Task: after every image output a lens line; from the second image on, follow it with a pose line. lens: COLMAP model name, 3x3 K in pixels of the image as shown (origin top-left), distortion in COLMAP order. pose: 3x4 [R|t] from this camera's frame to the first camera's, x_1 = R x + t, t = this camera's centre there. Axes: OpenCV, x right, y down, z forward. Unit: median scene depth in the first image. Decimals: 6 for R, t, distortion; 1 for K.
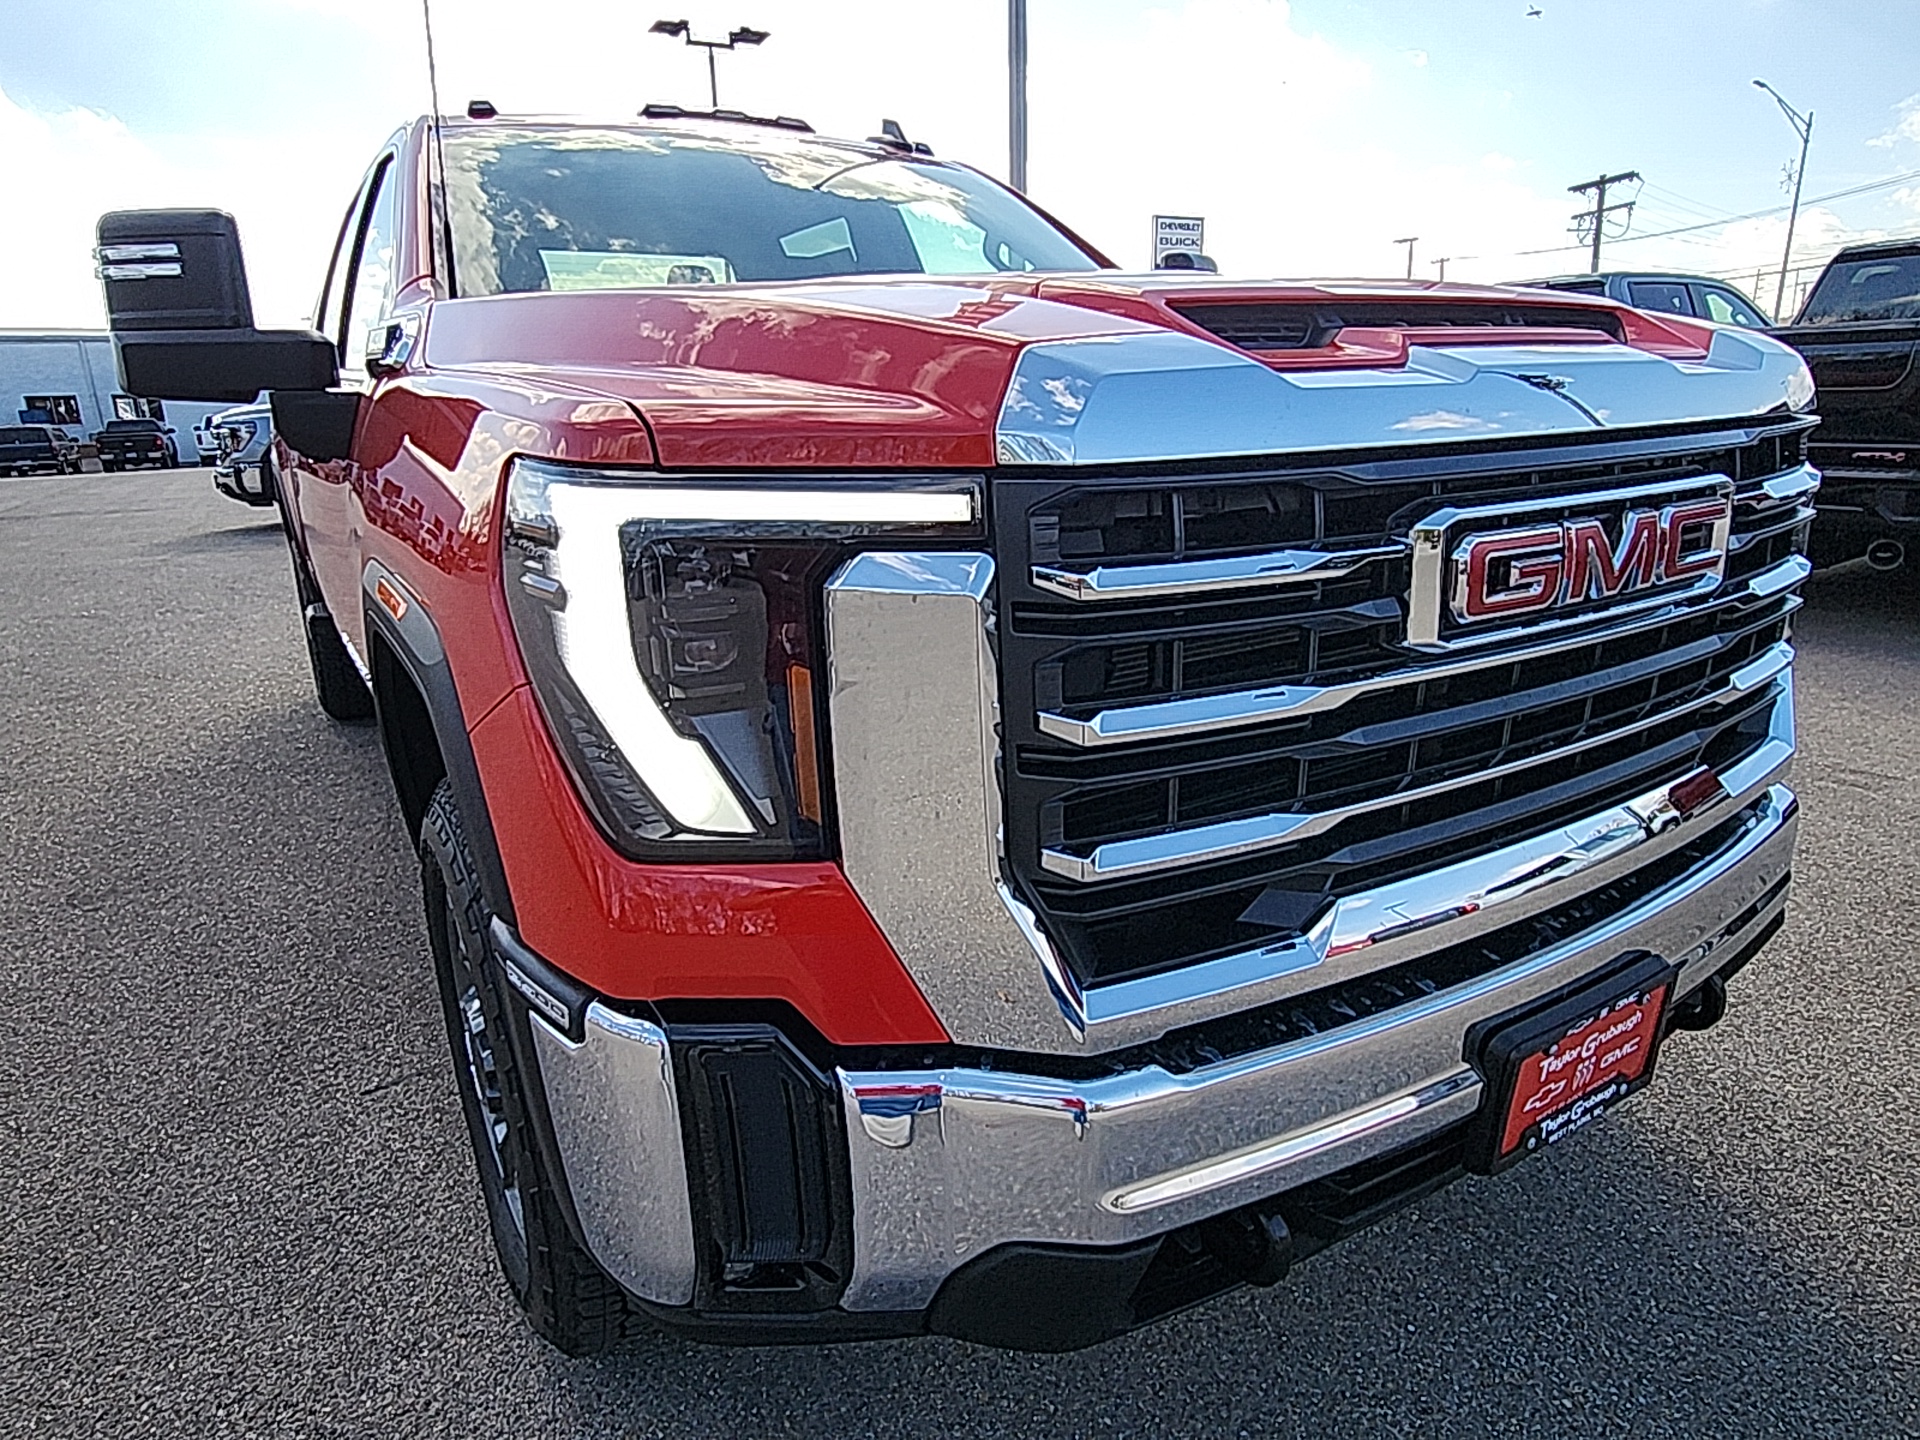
lens RADIAL K [[1149.1, 0, 948.3], [0, 1149.1, 707.0], [0, 0, 1]] dist [-0.003674, 0.004909]
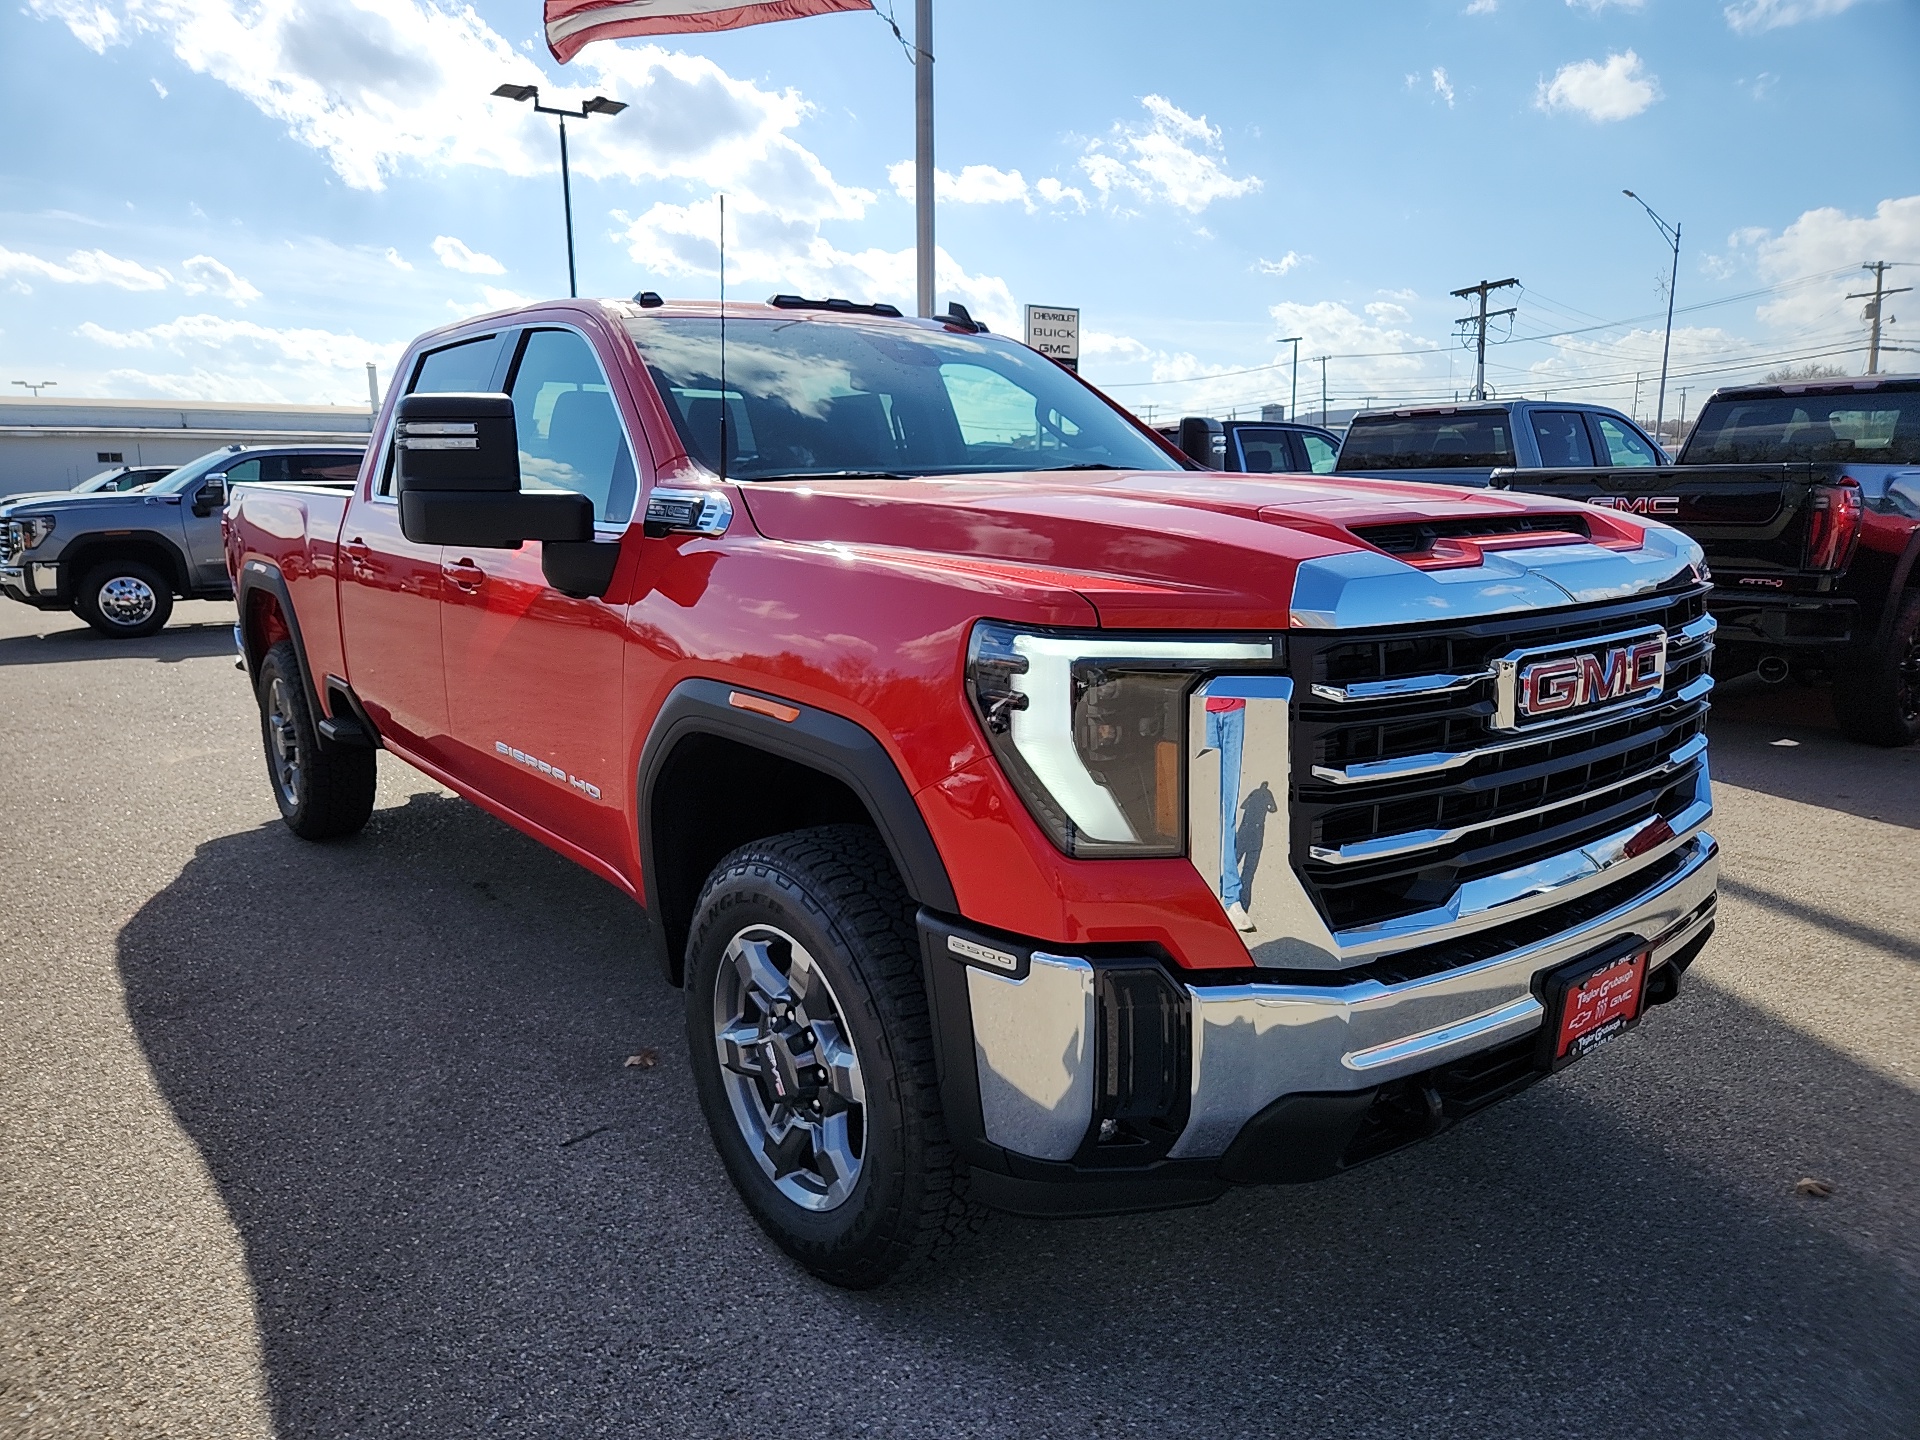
lens RADIAL K [[1329.7, 0, 951.0], [0, 1329.7, 719.3], [0, 0, 1]] dist [0.050013, -0.031673]
pose [[0.991728, -0.004416, 0.128278, -0.546912], [0.016187, 0.995732, -0.090865, 0.082011], [-0.127329, 0.092189, 0.987567, -0.714057]]
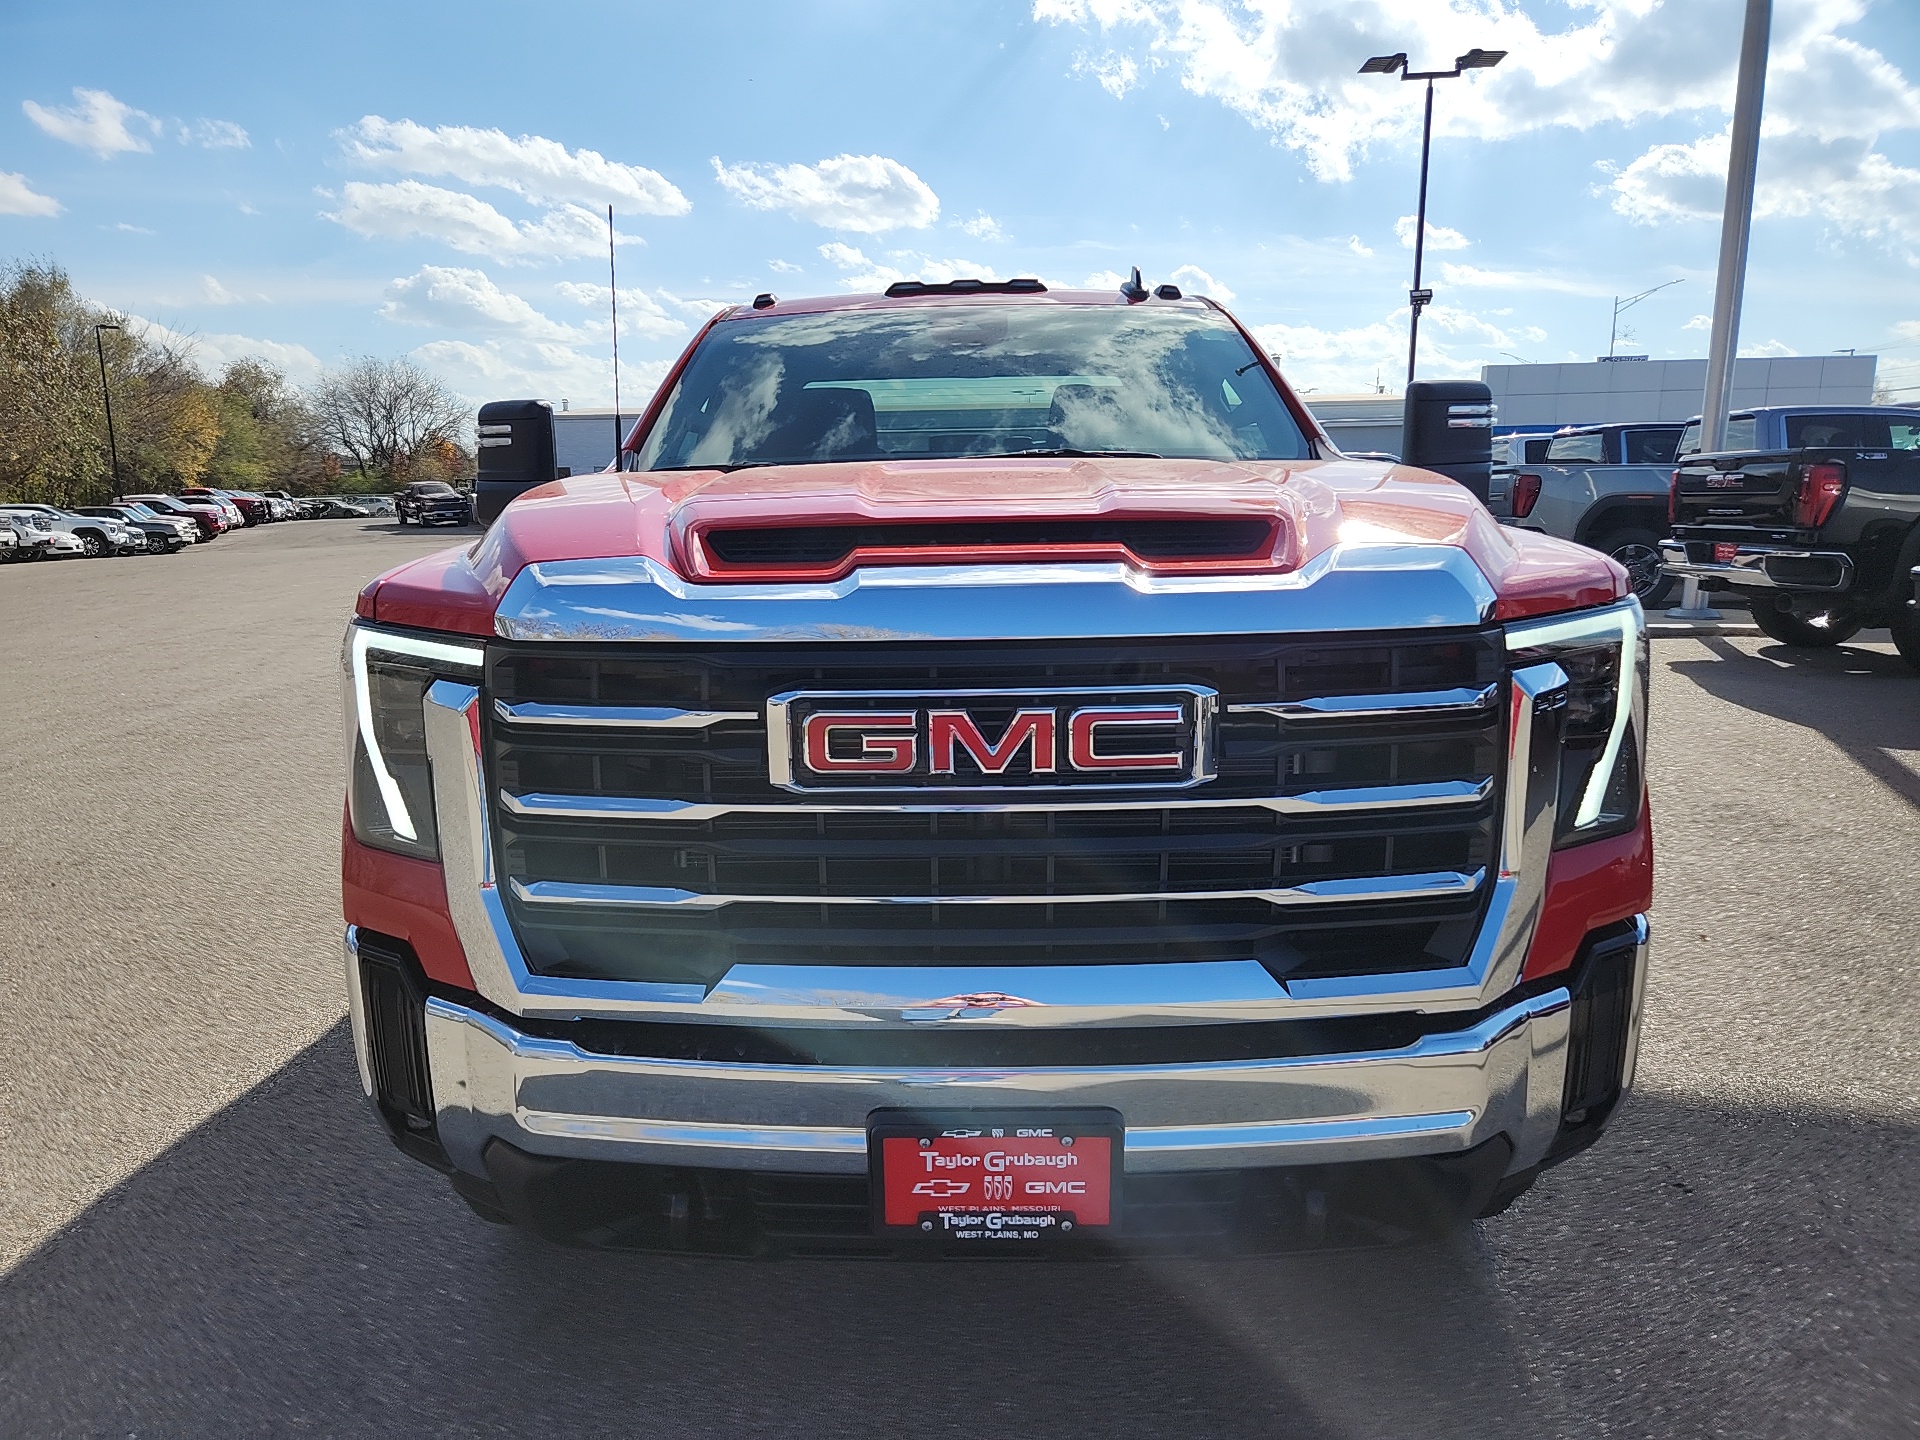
lens RADIAL K [[1329.7, 0, 935.6], [0, 1329.7, 730.1], [0, 0, 1]] dist [0.050013, -0.031673]
pose [[0.836518, 0.116935, -0.535316, 1.173746], [-0.151407, 0.988254, -0.020722, -0.095961], [0.526606, 0.098385, 0.844397, -0.201925]]
